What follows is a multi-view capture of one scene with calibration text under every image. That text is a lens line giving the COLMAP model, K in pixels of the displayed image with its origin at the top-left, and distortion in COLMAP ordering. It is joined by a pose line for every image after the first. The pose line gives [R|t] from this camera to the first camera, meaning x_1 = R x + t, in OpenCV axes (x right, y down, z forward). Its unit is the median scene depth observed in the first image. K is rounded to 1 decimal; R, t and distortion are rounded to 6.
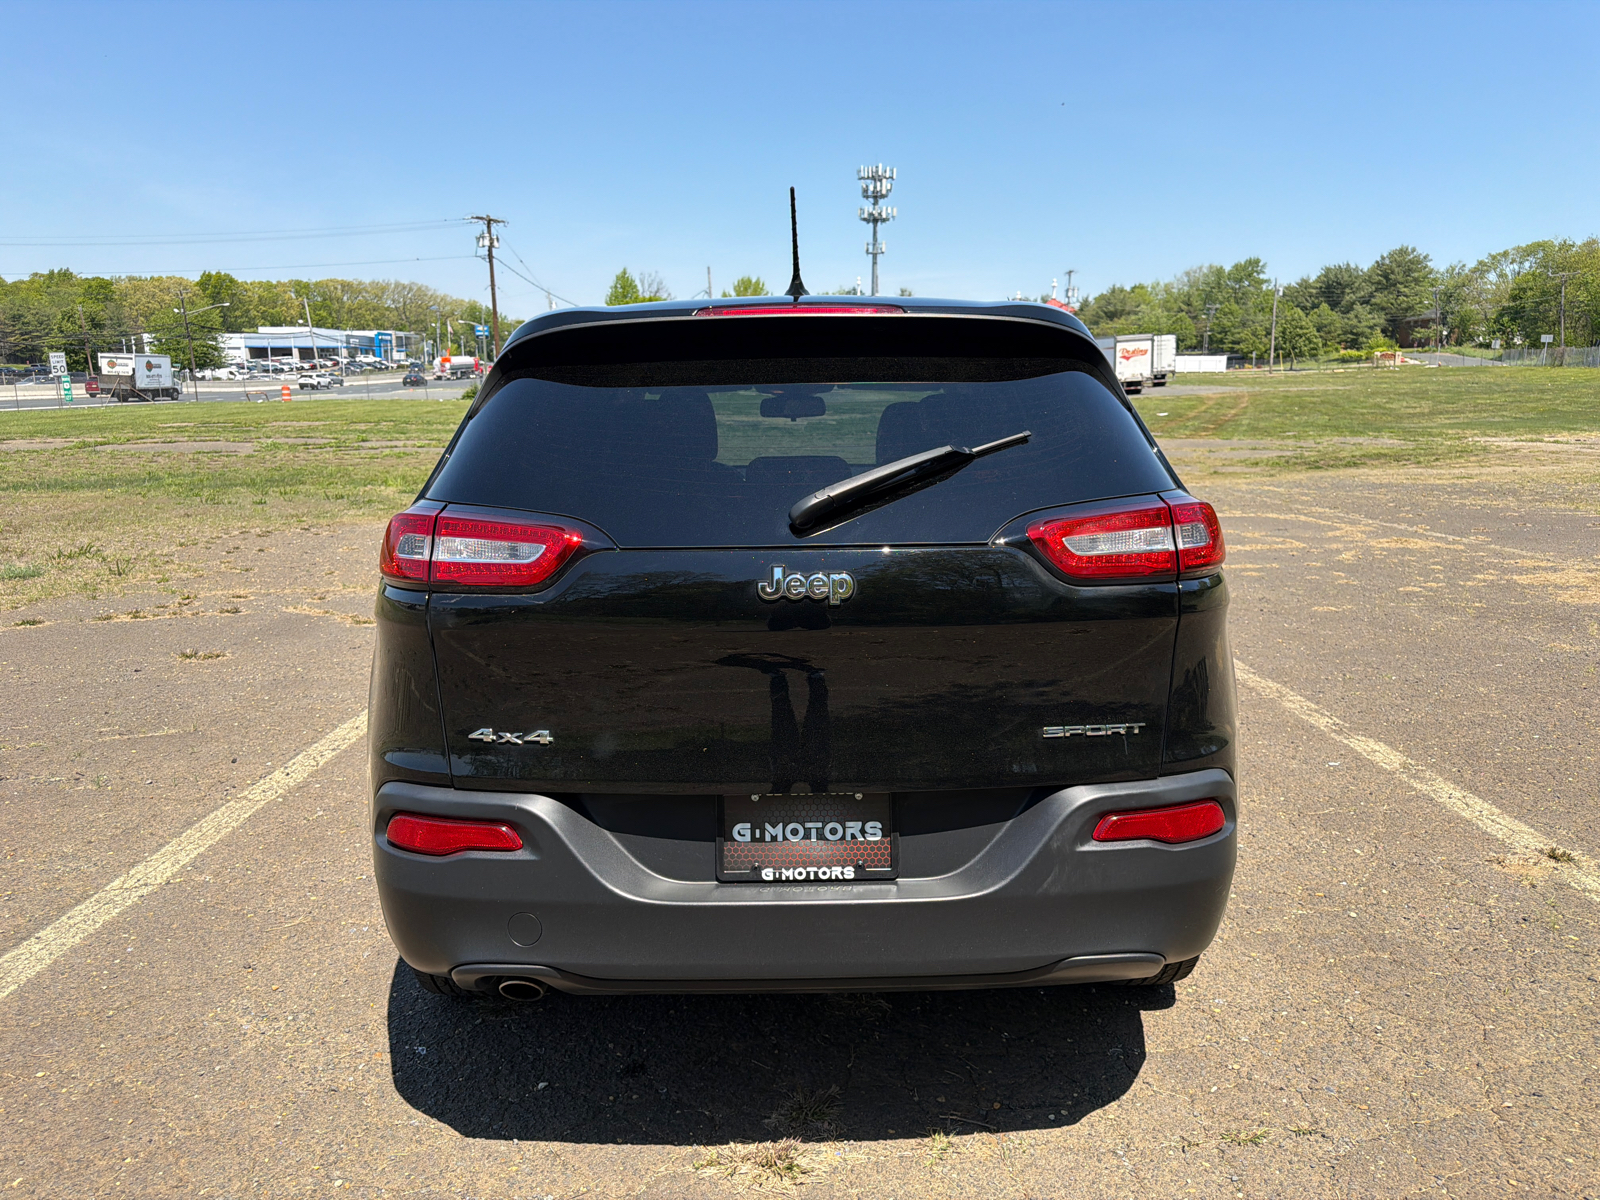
lens RADIAL K [[1144.5, 0, 793.2], [0, 1144.5, 598.1], [0, 0, 1]] dist [0.028109, -0.037859]
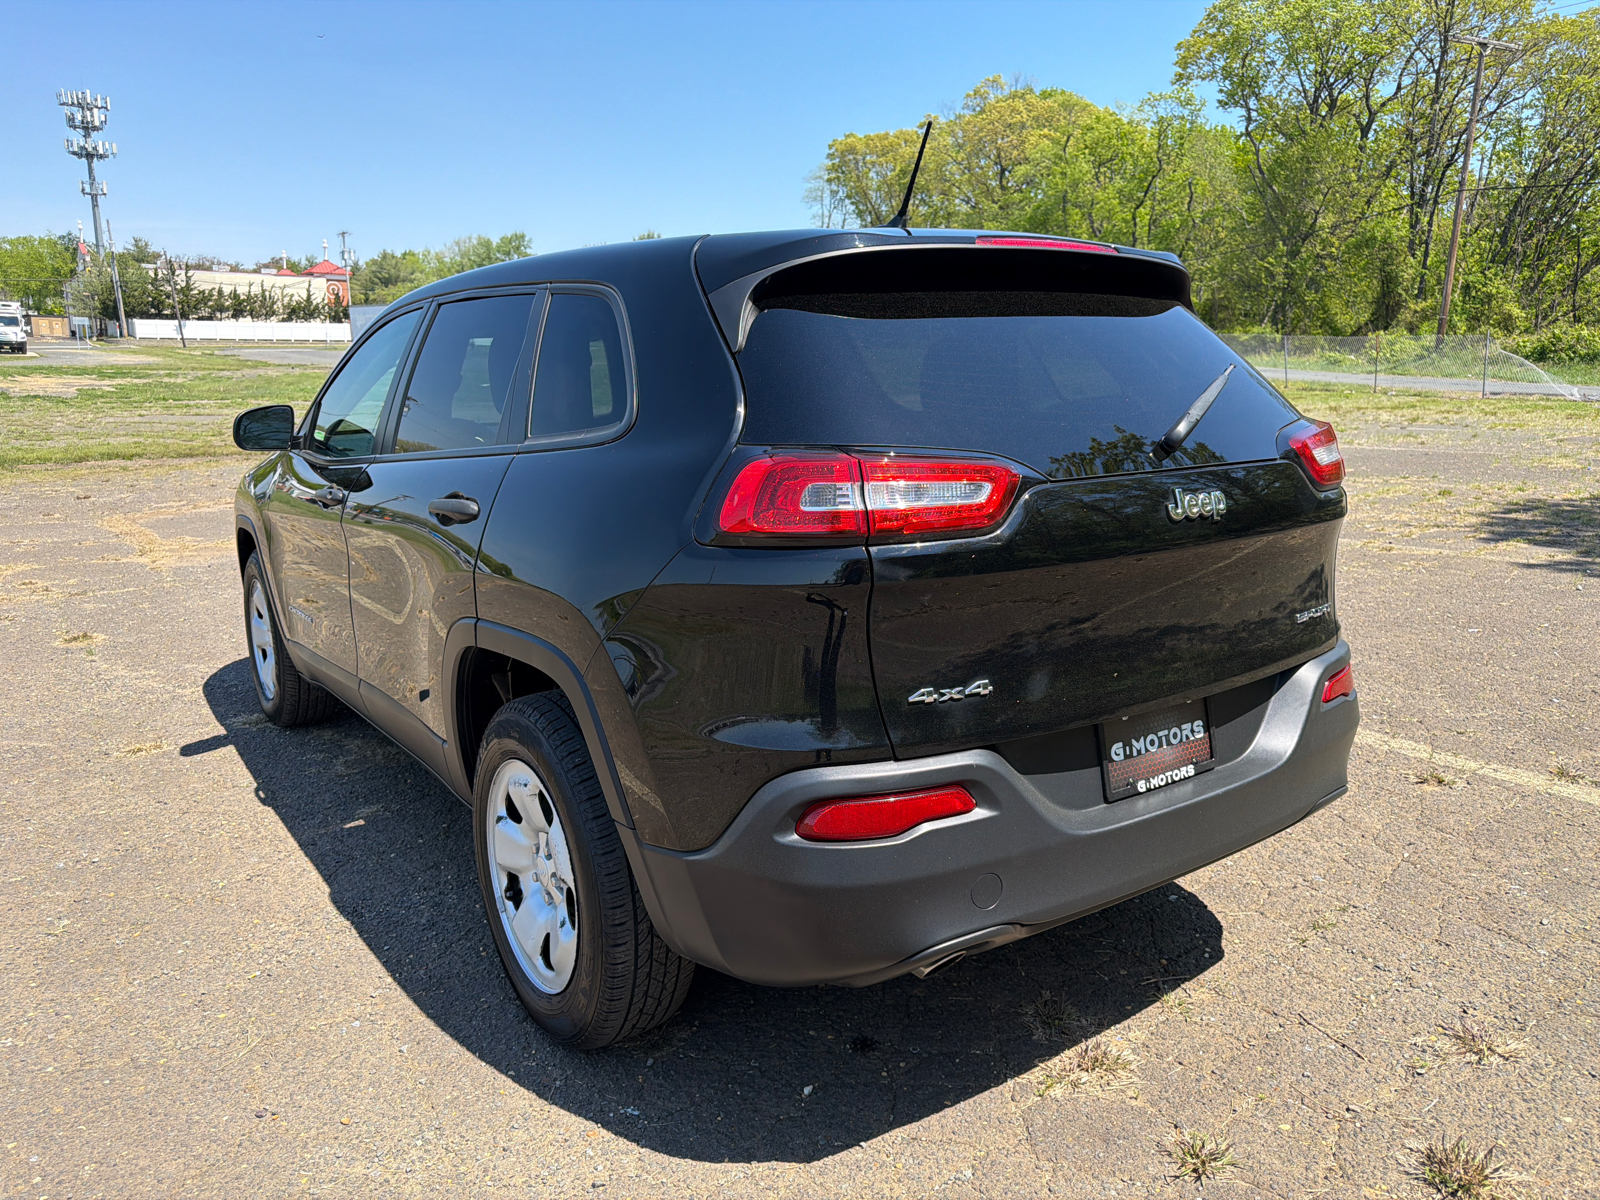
lens RADIAL K [[1144.5, 0, 799.3], [0, 1144.5, 601.7], [0, 0, 1]] dist [0.028109, -0.037859]
pose [[0.822391, -0.110366, 0.558115, -0.369370], [0.094504, 0.993875, 0.057284, -0.007250], [-0.561019, 0.005634, 0.827784, 0.133423]]
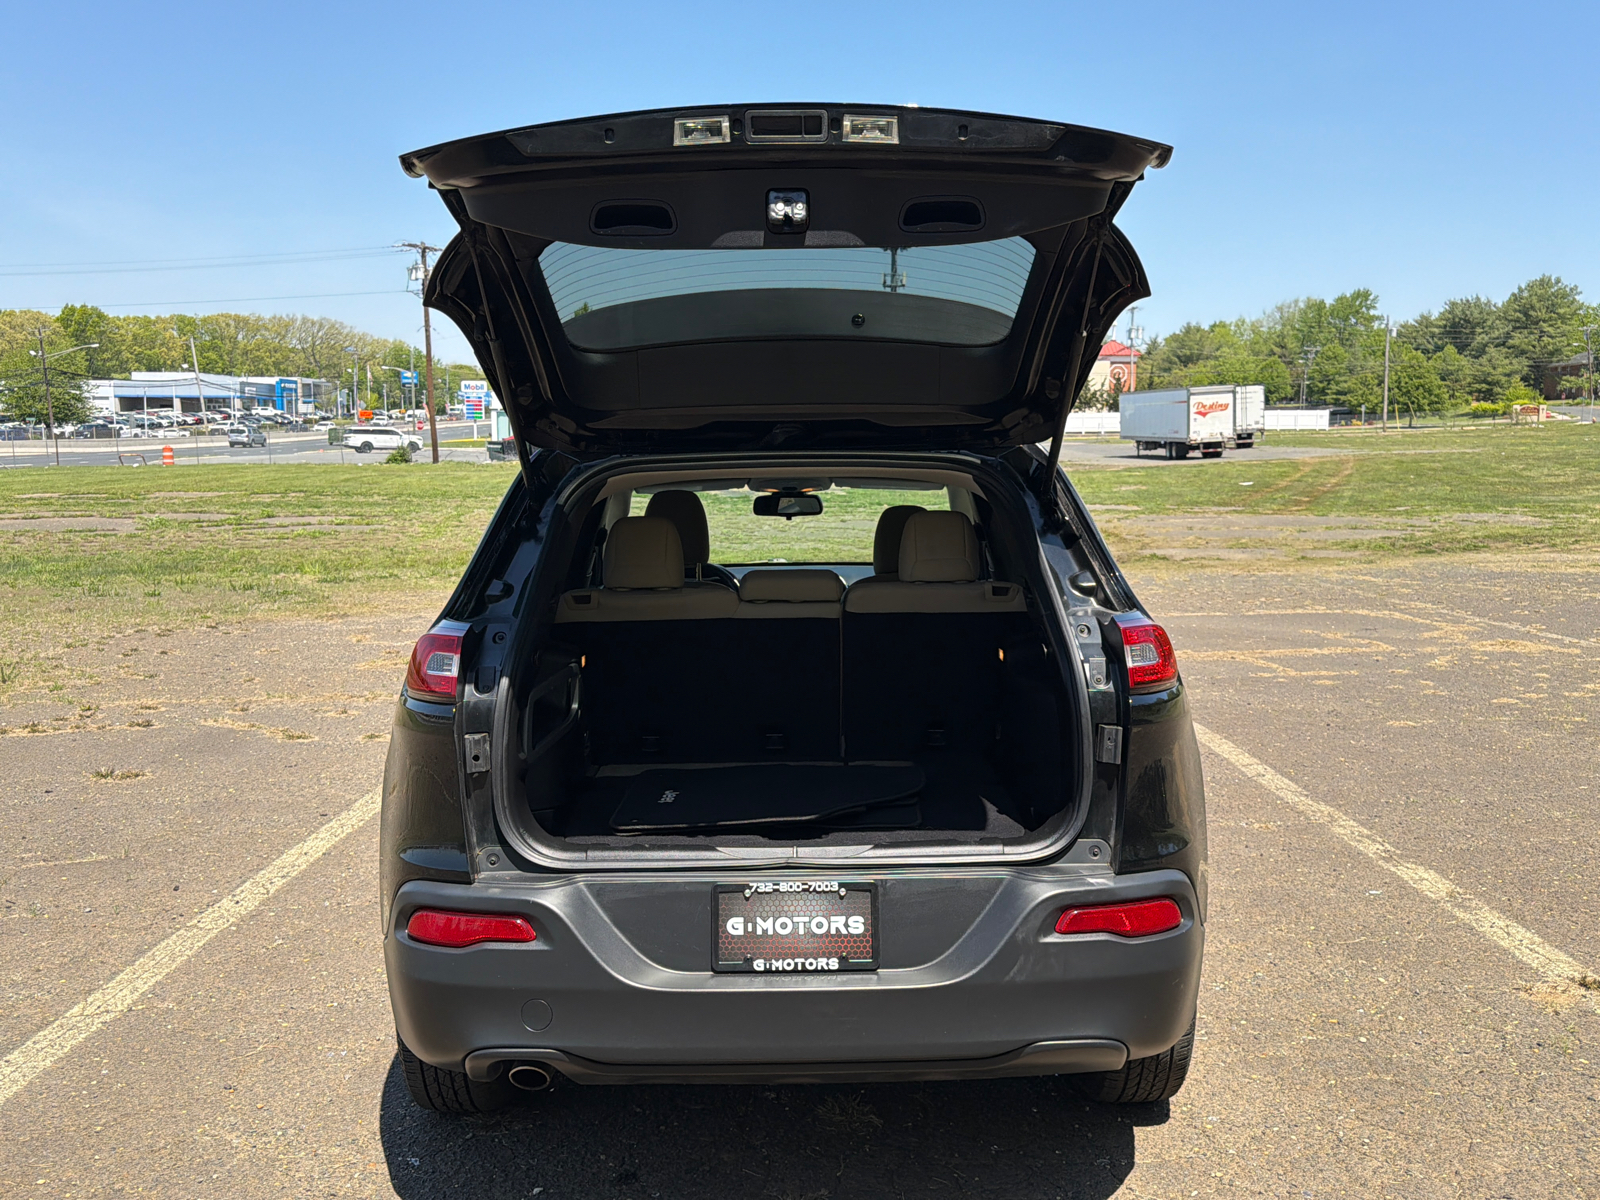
lens RADIAL K [[1436.8, 0, 796.5], [0, 1436.8, 595.9], [0, 0, 1]] dist [0.072250, -0.112212]
pose [[0.999996, 0.001617, 0.002132, 0.004309], [-0.001445, 0.996944, -0.078109, -0.000901], [-0.002252, 0.078105, 0.996943, -0.173200]]
